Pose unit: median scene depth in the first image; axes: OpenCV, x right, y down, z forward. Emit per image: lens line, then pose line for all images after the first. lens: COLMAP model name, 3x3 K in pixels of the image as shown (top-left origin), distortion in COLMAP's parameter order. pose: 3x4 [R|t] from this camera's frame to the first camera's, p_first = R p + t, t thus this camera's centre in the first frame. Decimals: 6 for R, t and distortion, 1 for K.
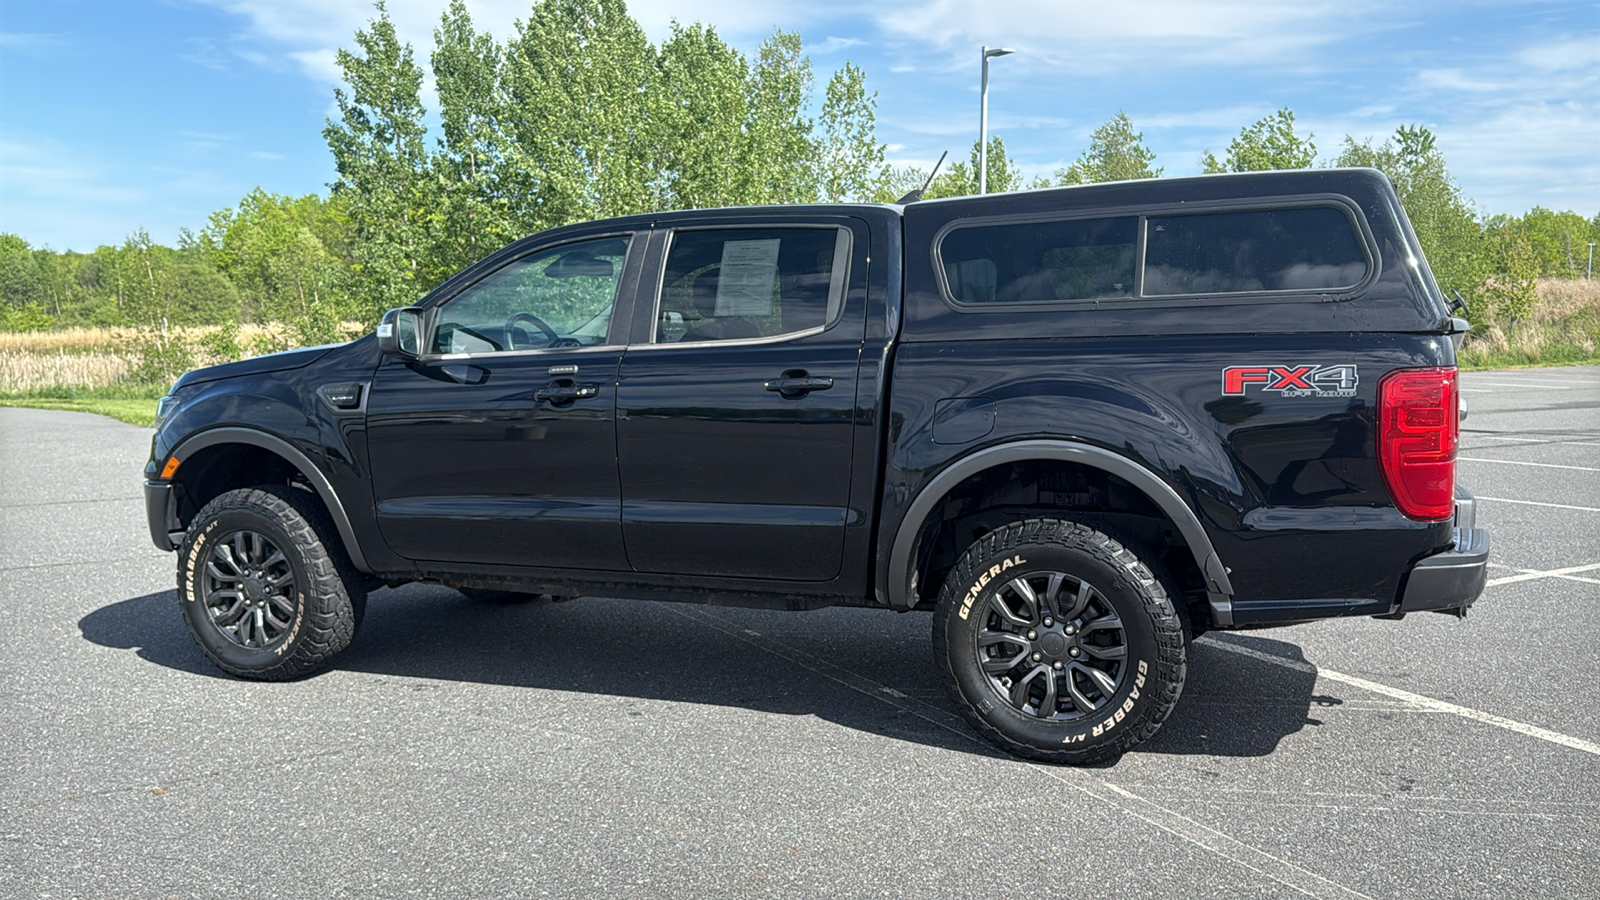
lens RADIAL K [[1360.0, 0, 824.4], [0, 1360.0, 457.6], [0, 0, 1]] dist [0.127671, -0.210060]
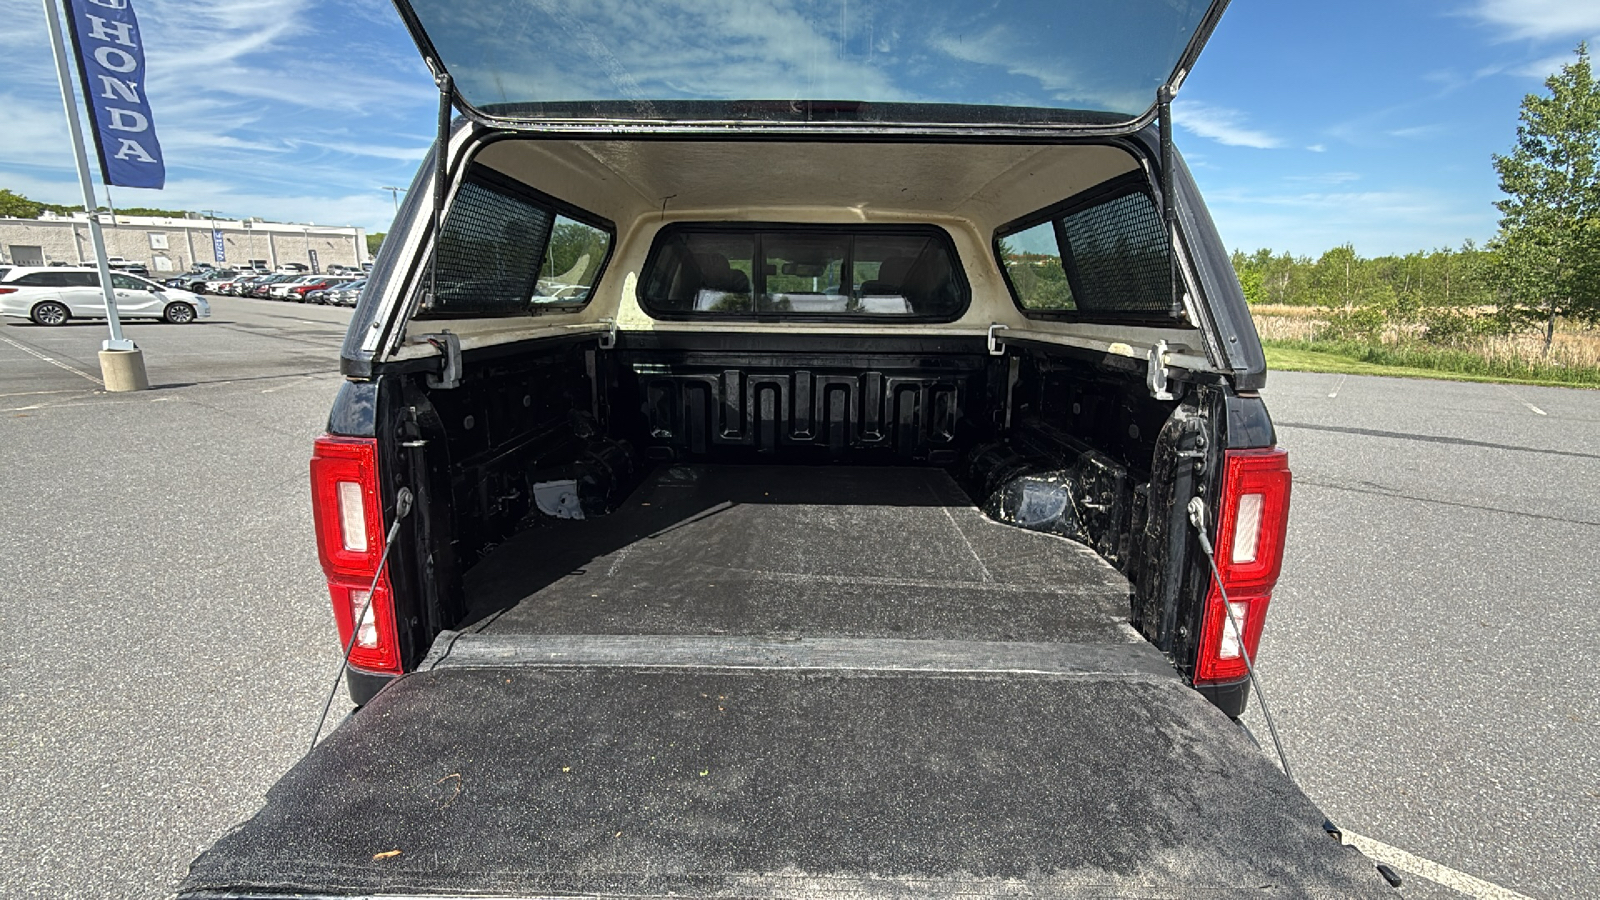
lens RADIAL K [[729.4, 0, 797.6], [0, 729.4, 448.8], [0, 0, 1]] dist [0.001461, 0.000844]
pose [[0.375627, 0.209154, -0.902862, 0.650497], [-0.113667, 0.977243, 0.179095, -0.111515], [0.919774, 0.035353, 0.390853, 0.841318]]
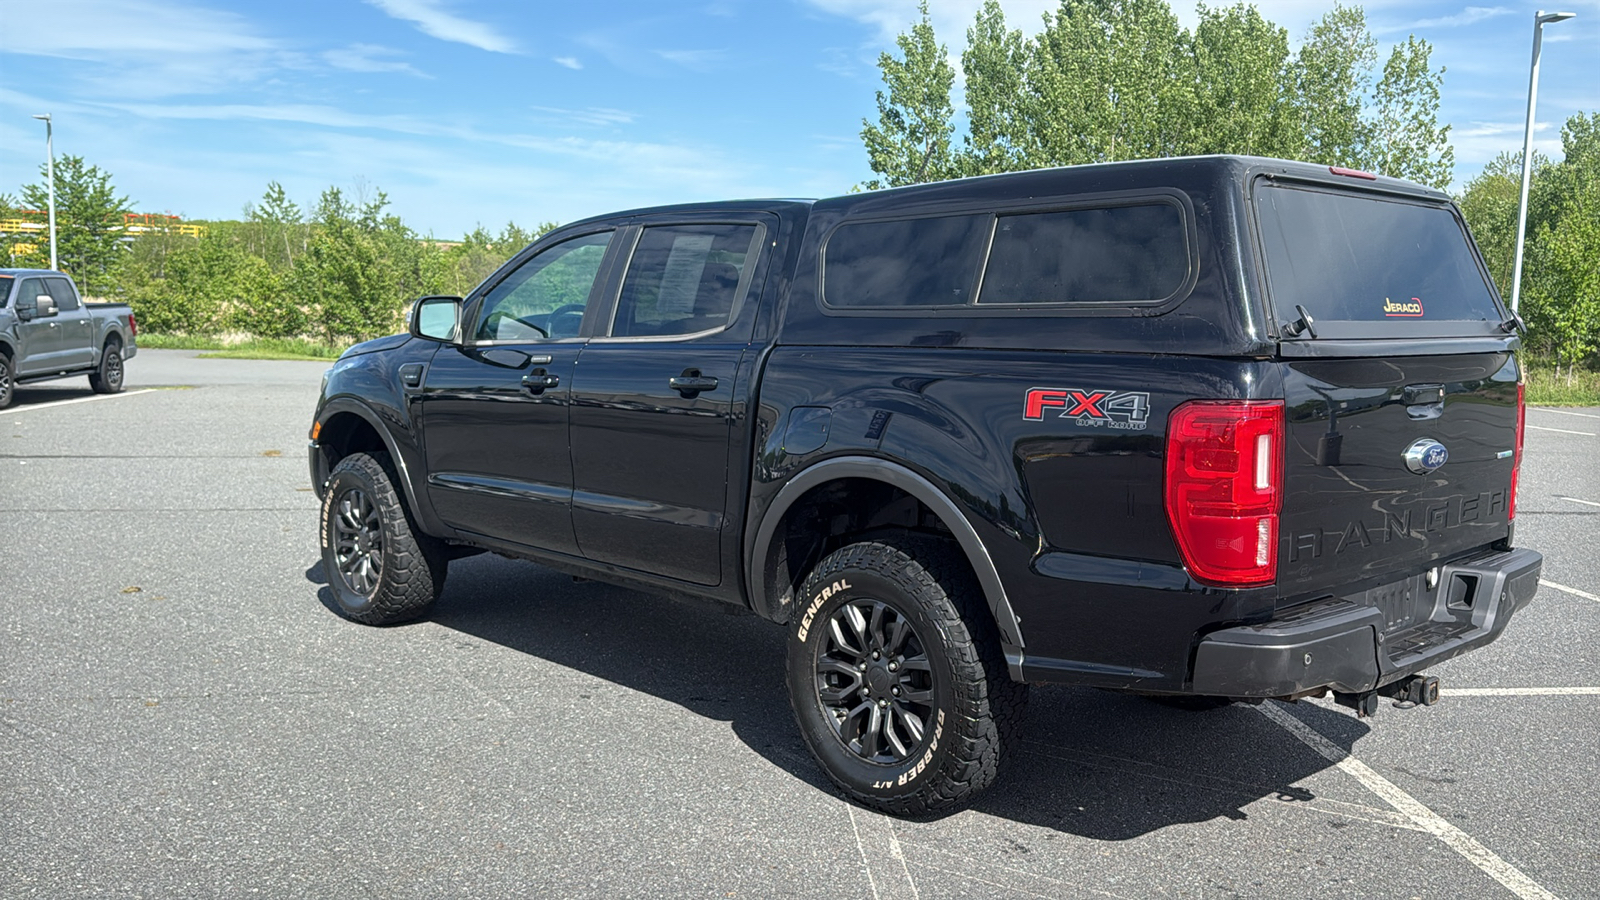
lens RADIAL K [[1360.0, 0, 843.7], [0, 1360.0, 458.9], [0, 0, 1]] dist [0.127671, -0.210060]
pose [[0.918846, 0.069921, -0.388371, 0.433026], [-0.067365, 0.997524, 0.020212, -0.025054], [0.388823, 0.007591, 0.921281, 0.127148]]
